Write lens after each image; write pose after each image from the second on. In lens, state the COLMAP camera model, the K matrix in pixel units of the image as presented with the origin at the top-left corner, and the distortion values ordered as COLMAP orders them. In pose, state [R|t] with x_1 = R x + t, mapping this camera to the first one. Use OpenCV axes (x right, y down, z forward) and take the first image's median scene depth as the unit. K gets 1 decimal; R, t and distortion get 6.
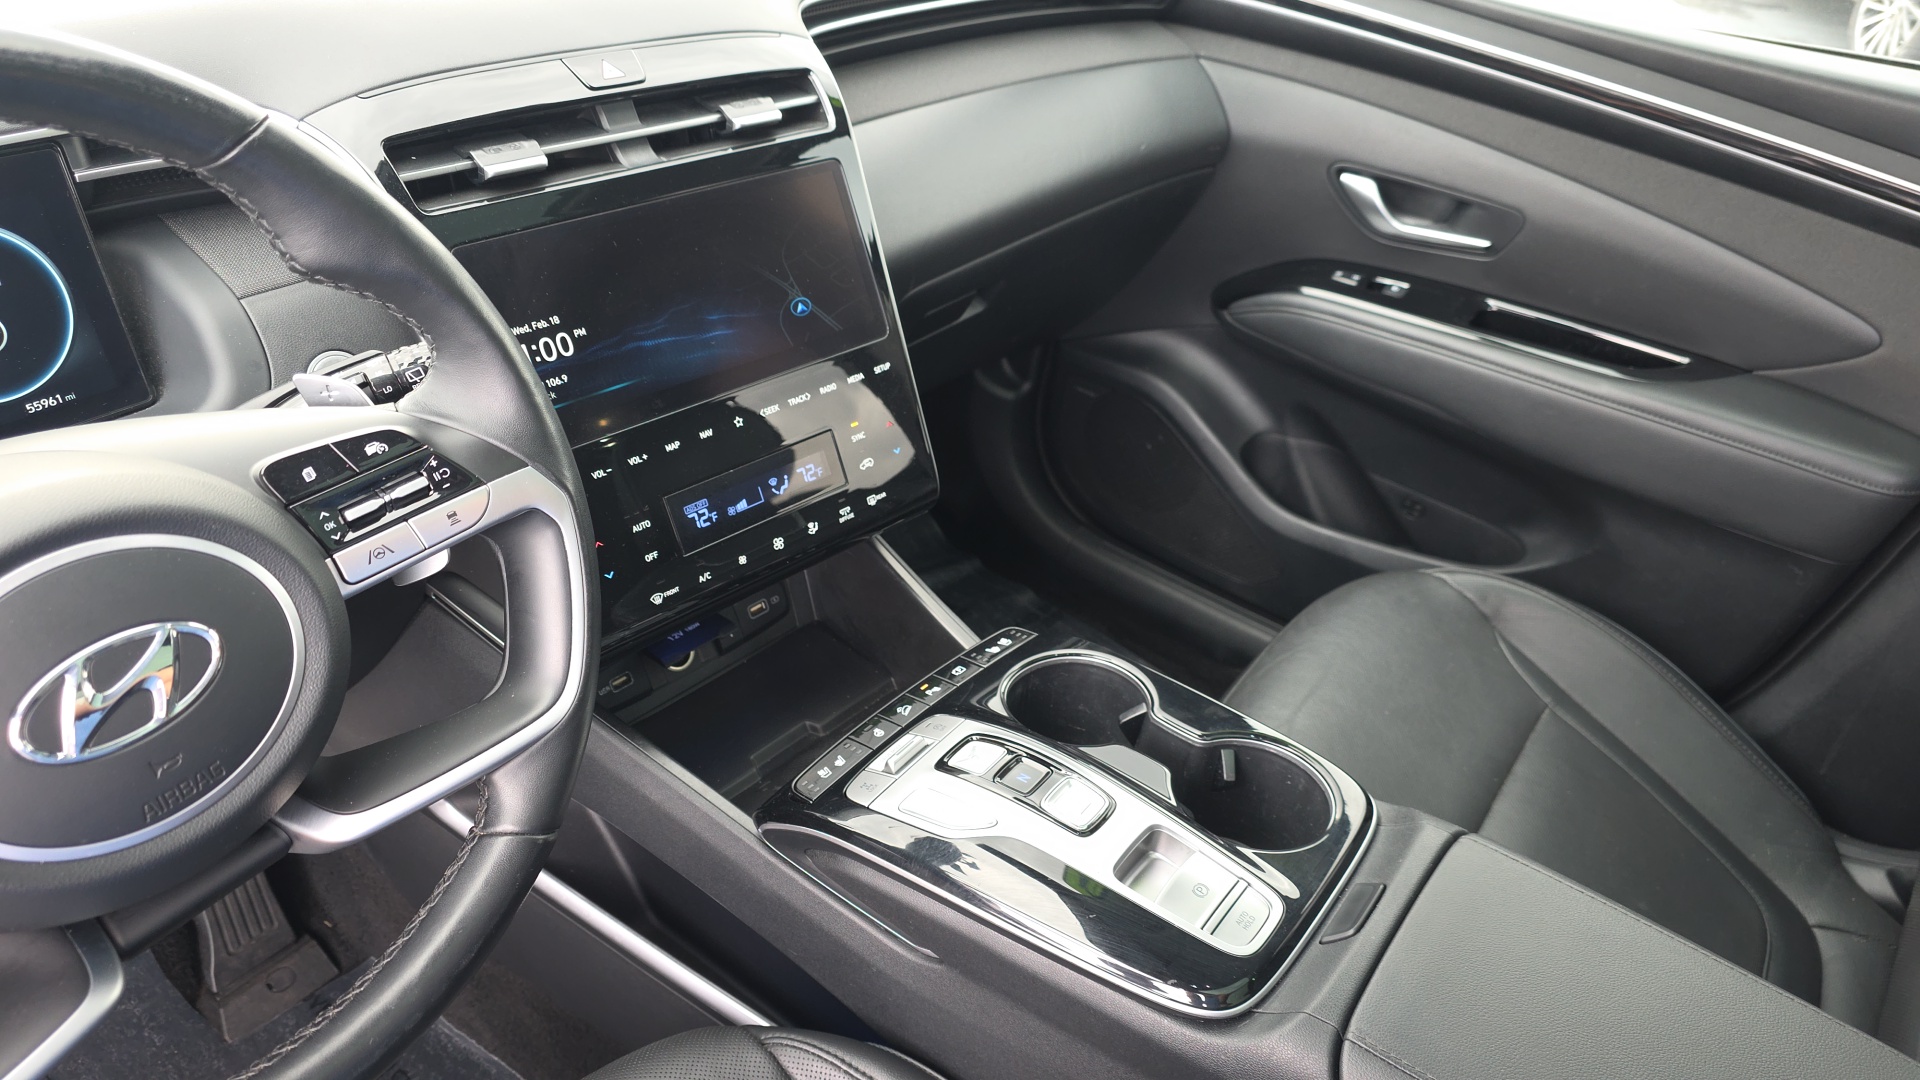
lens RADIAL K [[1284.8, 0, 960.0], [0, 1284.8, 568.4], [0, 0, 1]] dist [0.053149, -0.078712]
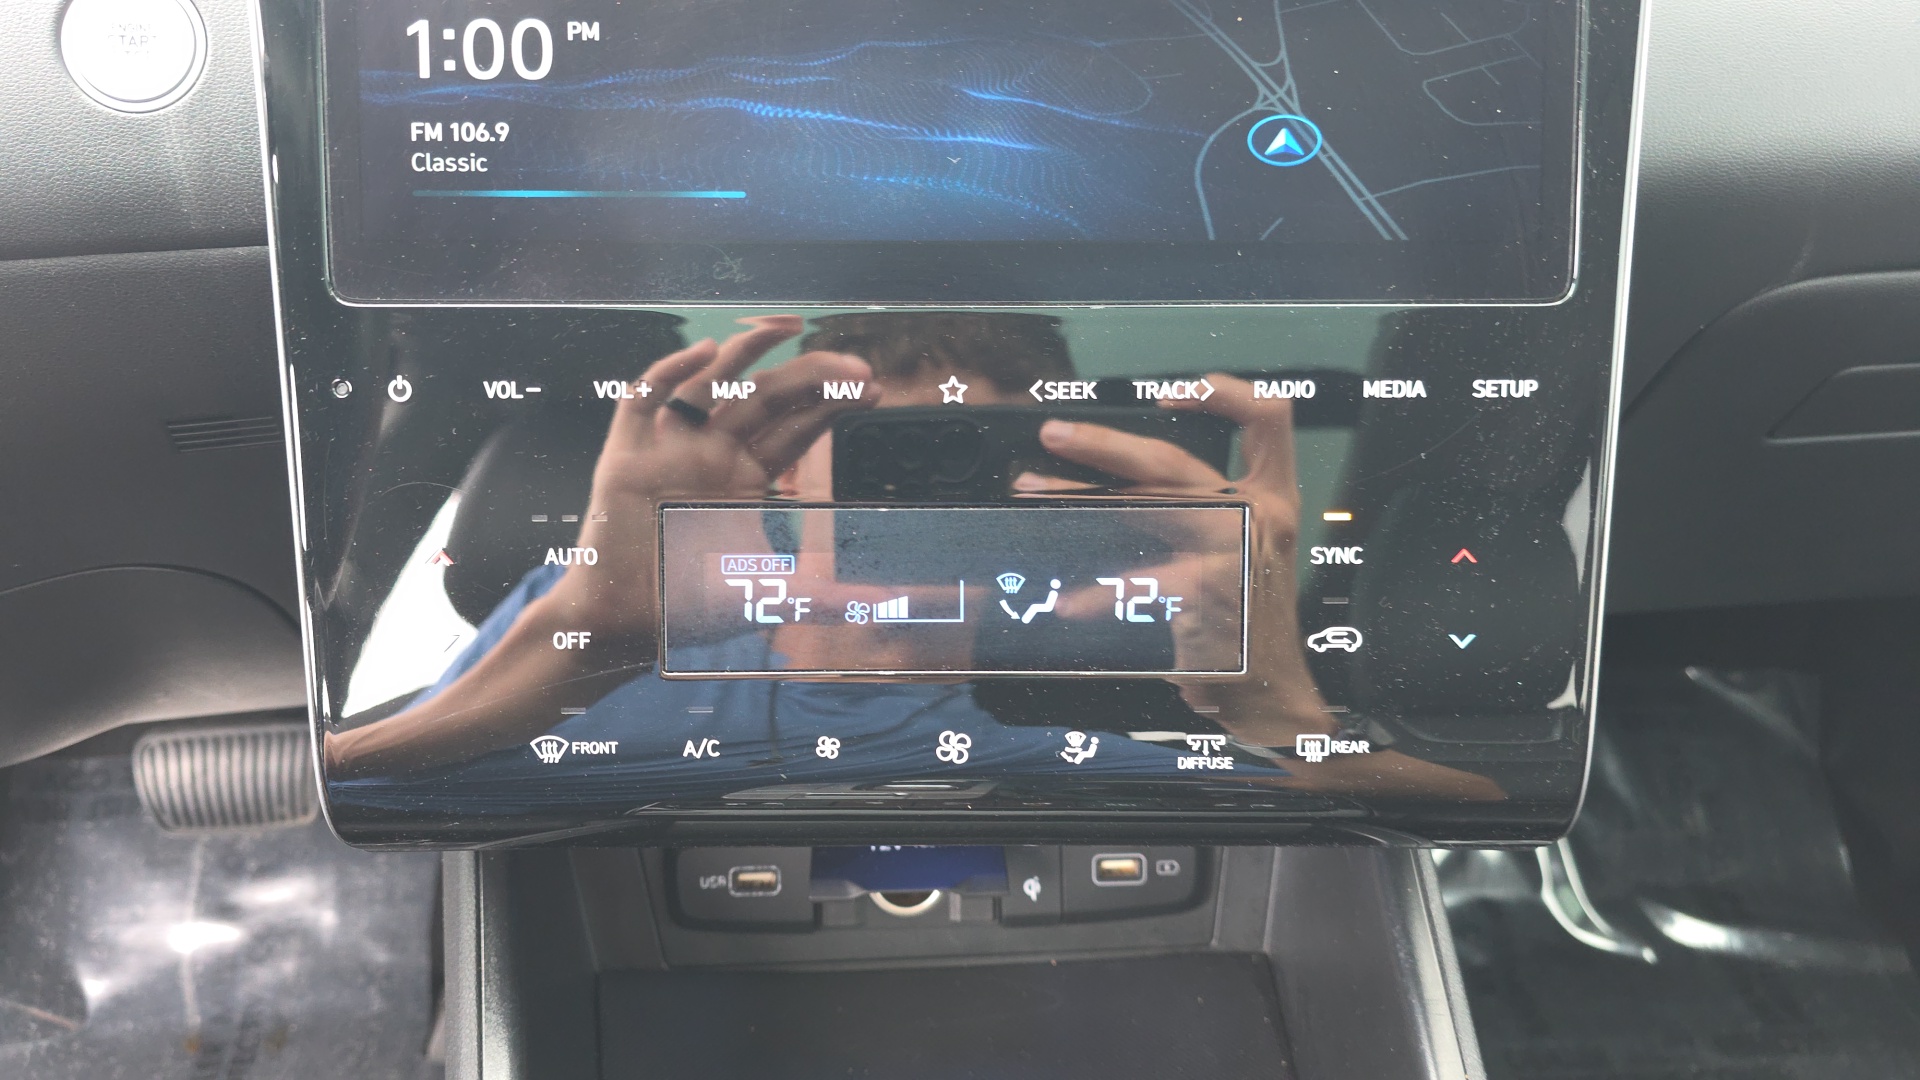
lens RADIAL K [[1355.1, 0, 940.1], [0, 1355.1, 549.1], [0, 0, 1]] dist [0.047922, -0.106058]
pose [[0.696836, 0.317180, -0.643286, 0.079953], [-0.369606, 0.927444, 0.056914, -0.088997], [0.614664, 0.198102, 0.763508, 0.688379]]
